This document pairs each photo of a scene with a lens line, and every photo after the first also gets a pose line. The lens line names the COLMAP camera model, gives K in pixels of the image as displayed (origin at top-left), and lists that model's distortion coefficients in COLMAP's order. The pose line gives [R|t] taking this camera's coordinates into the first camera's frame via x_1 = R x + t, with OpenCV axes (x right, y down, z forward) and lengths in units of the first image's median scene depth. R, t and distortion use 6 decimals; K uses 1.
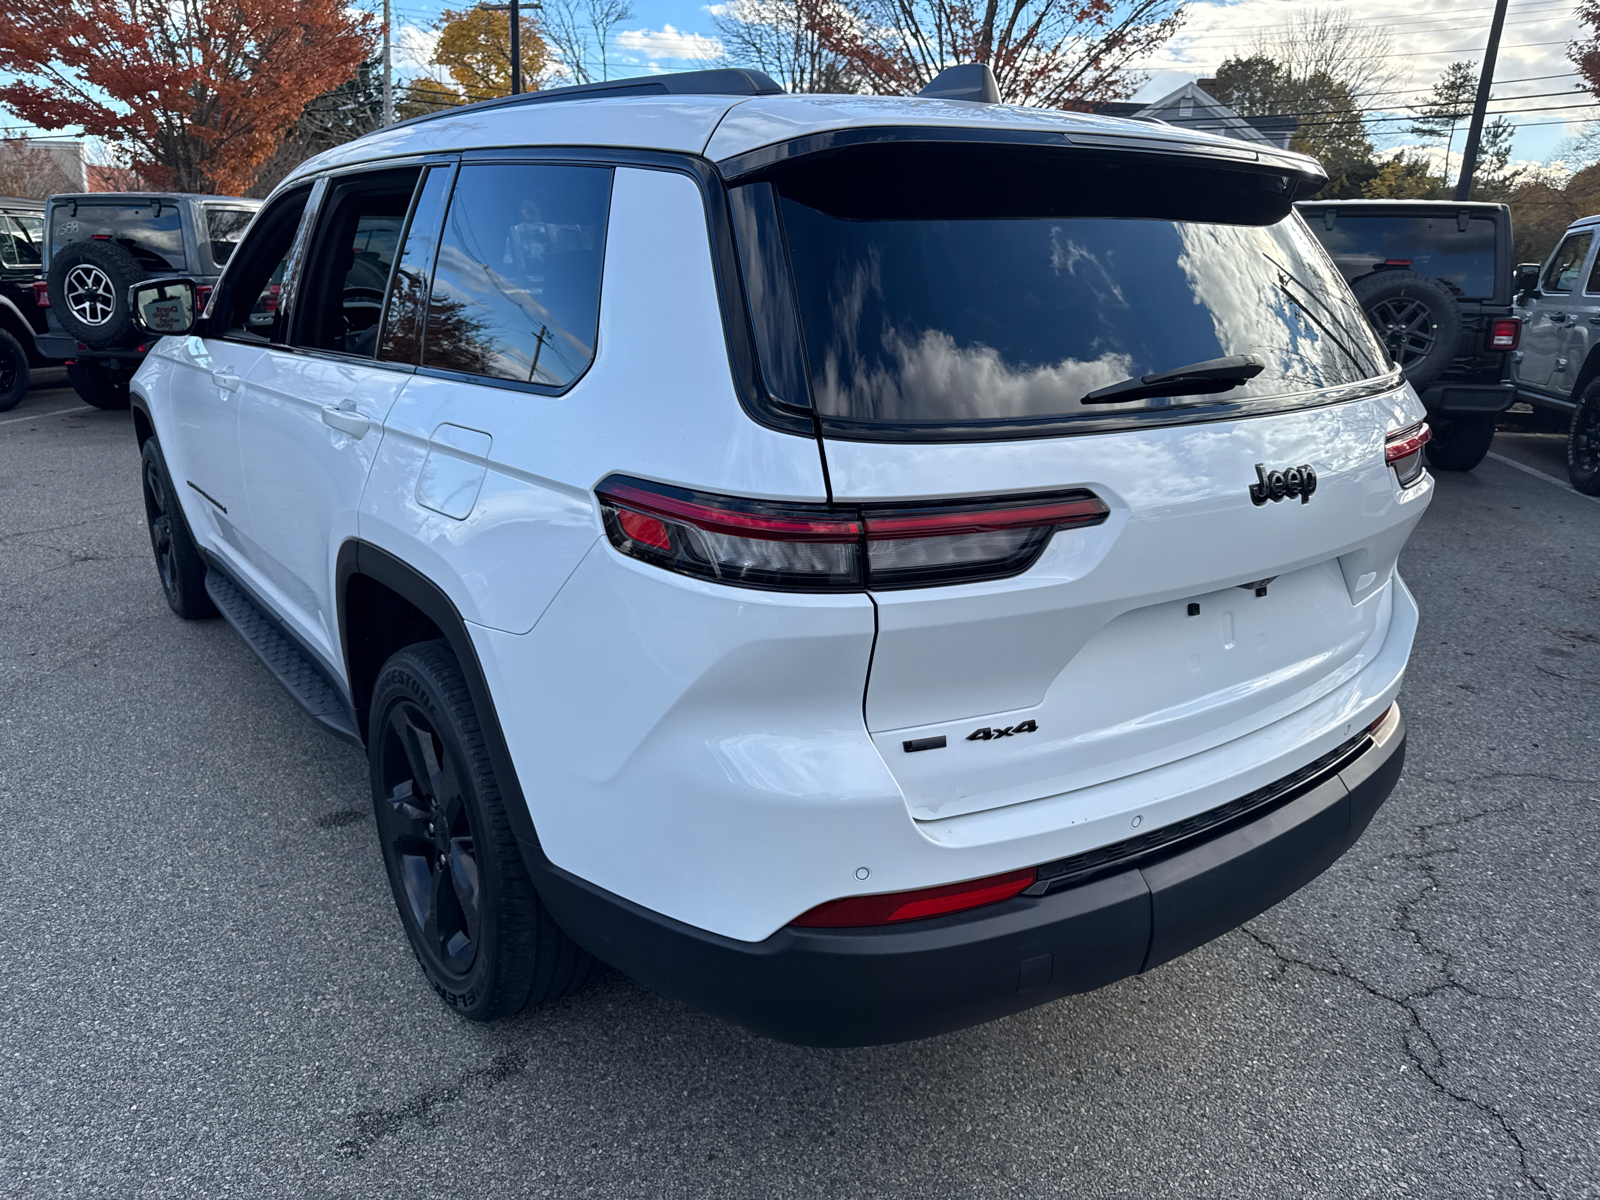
lens RADIAL K [[1136.1, 0, 756.1], [0, 1136.1, 595.8], [0, 0, 1]] dist [0.043877, -0.000321]
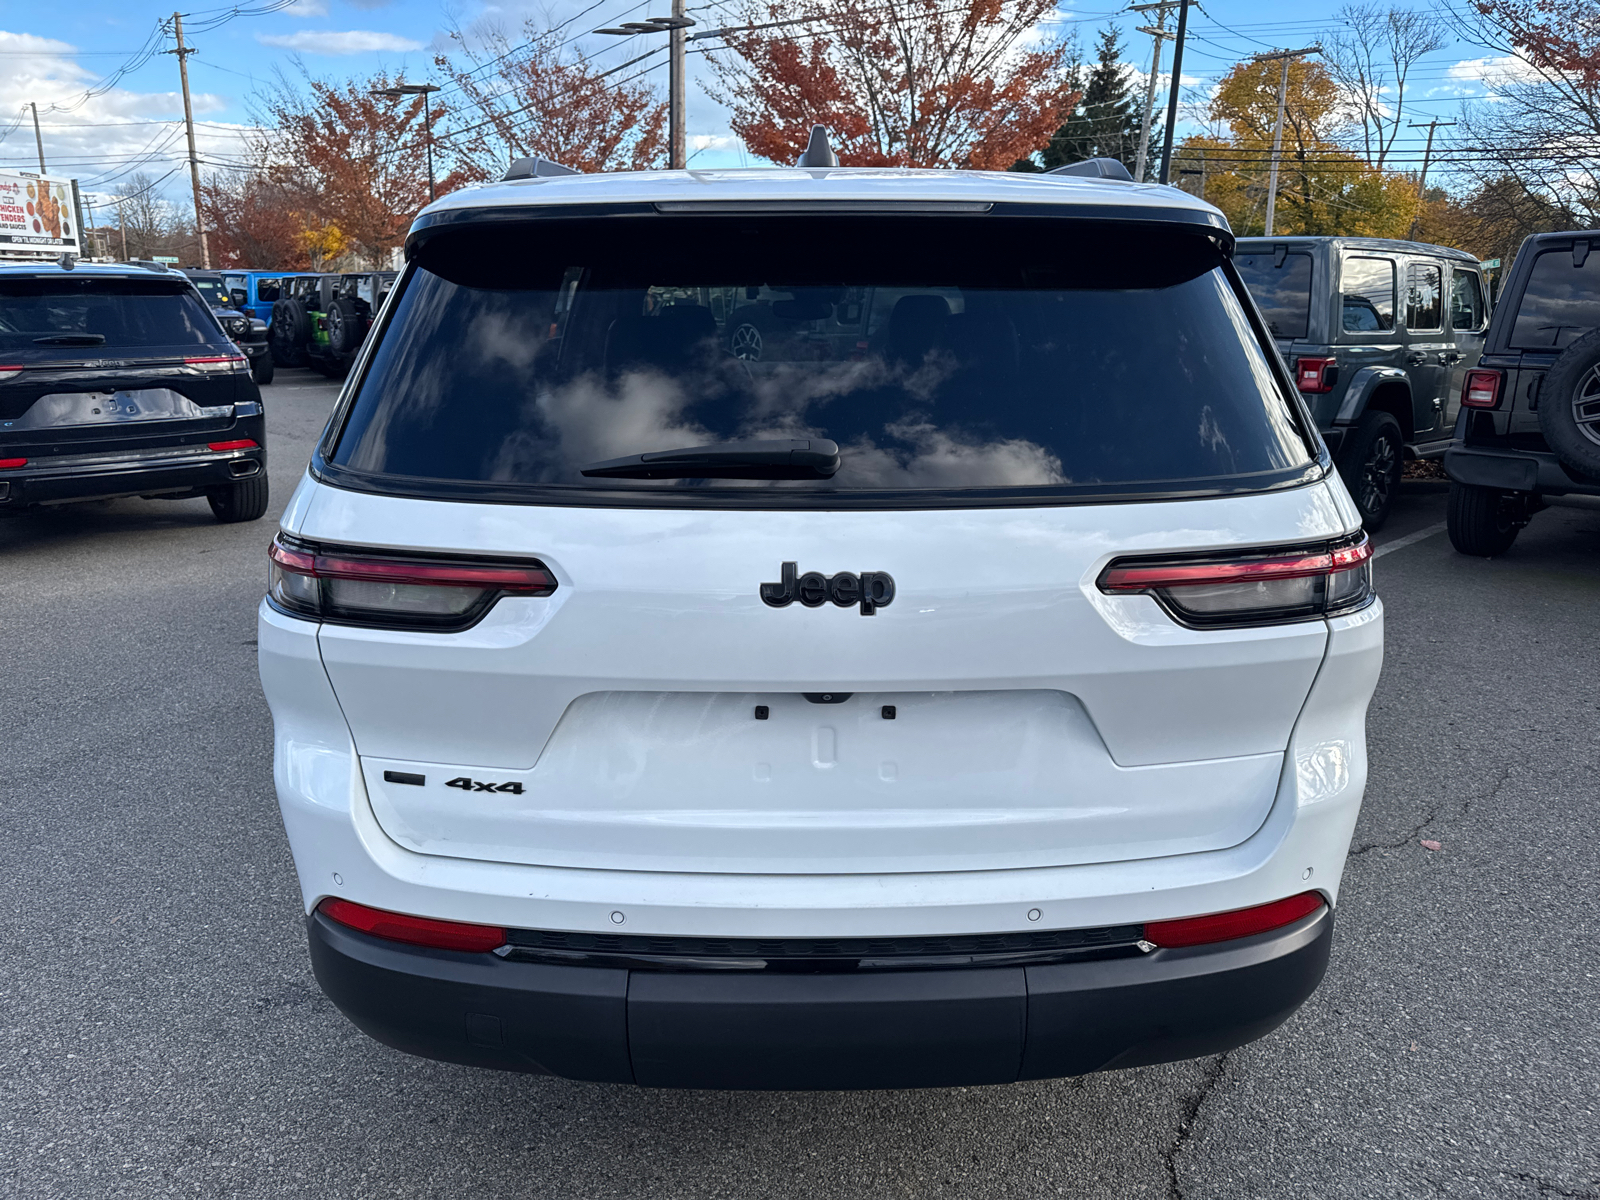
lens RADIAL K [[1151.3, 0, 800.0], [0, 1151.3, 600.0], [0, 0, 1]] dist [0.026341, -0.031310]
pose [[0.823594, 0.136512, -0.550506, 0.953104], [-0.159460, 0.987185, 0.006234, -0.093201], [0.544302, 0.082650, 0.834808, 0.261718]]
